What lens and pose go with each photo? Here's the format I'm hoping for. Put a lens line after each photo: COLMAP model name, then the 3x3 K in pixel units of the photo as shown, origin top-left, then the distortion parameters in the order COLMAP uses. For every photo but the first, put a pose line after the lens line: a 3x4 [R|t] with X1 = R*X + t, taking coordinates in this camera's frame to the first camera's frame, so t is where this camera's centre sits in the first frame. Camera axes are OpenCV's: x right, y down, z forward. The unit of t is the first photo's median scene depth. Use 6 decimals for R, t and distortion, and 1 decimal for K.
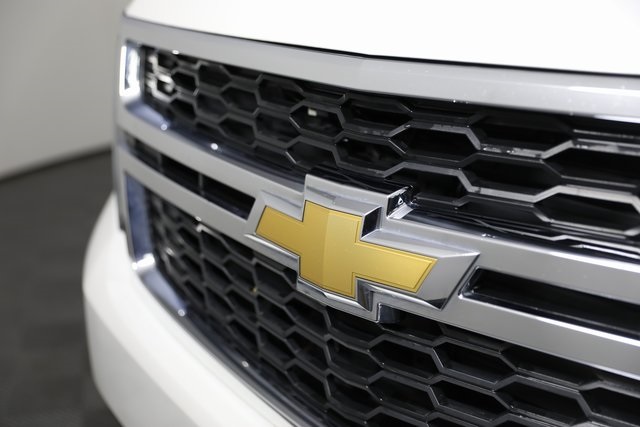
lens RADIAL K [[817.0, 0, 320.0], [0, 817.0, 213.5], [0, 0, 1]] dist [0.083427, -0.006153]
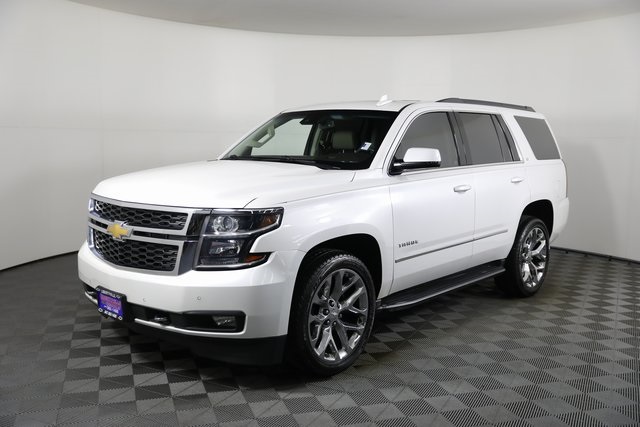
lens RADIAL K [[623.0, 0, 320.0], [0, 623.0, 213.5], [0, 0, 1]] dist [0.001526, 0.018897]
pose [[0.997697, 0.023858, 0.063496, 0.968604], [-0.011370, 0.981678, -0.190206, 0.616454], [-0.066871, 0.189045, 0.979689, -2.936667]]
